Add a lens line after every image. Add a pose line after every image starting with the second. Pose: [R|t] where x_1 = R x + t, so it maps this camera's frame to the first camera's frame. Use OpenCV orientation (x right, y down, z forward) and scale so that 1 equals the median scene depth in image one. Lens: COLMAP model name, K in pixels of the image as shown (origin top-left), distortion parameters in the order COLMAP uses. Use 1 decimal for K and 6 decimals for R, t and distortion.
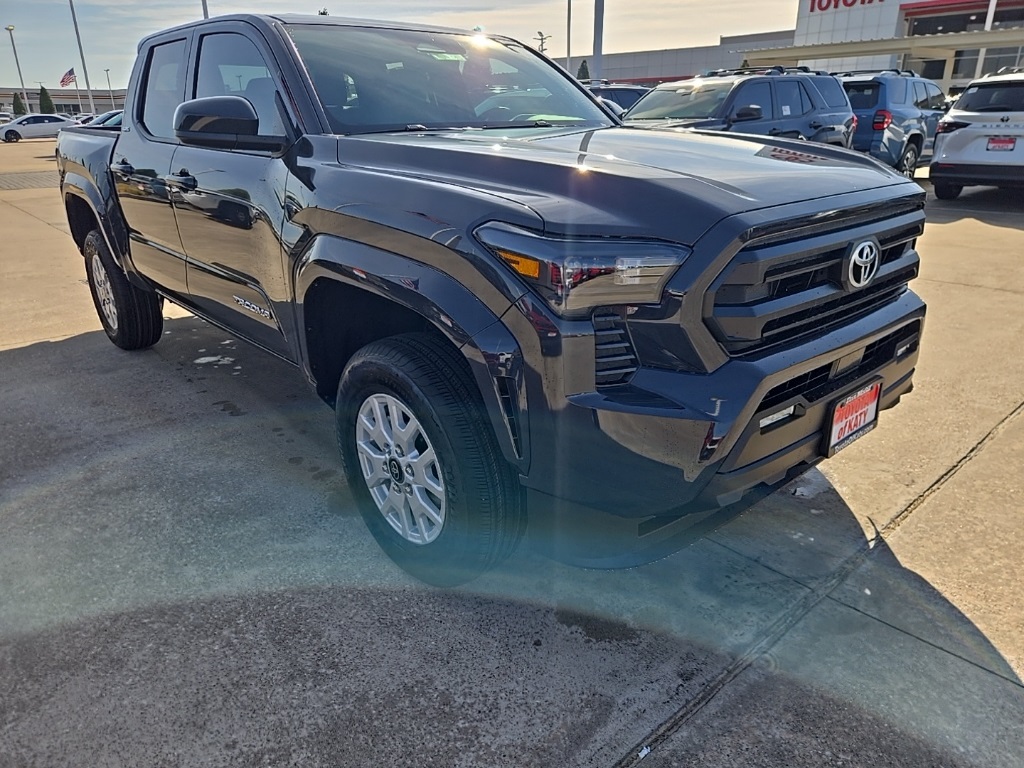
lens RADIAL K [[700.4, 0, 518.4], [0, 700.4, 380.7], [0, 0, 1]] dist [0.025384, -0.007590]
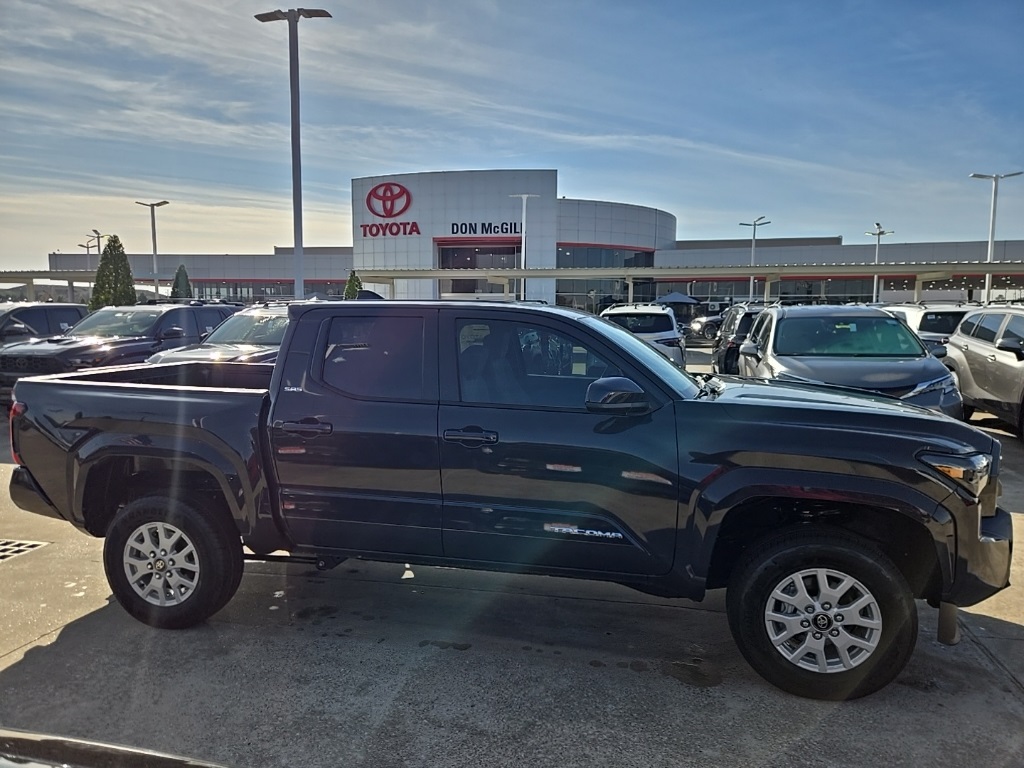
lens RADIAL K [[700.4, 0, 502.2], [0, 700.4, 390.2], [0, 0, 1]] dist [0.025384, -0.007590]
pose [[0.814085, -0.049805, 0.578606, -0.749365], [0.189912, 0.964368, -0.184192, -0.094166], [-0.548816, 0.259832, 0.794537, 0.035116]]
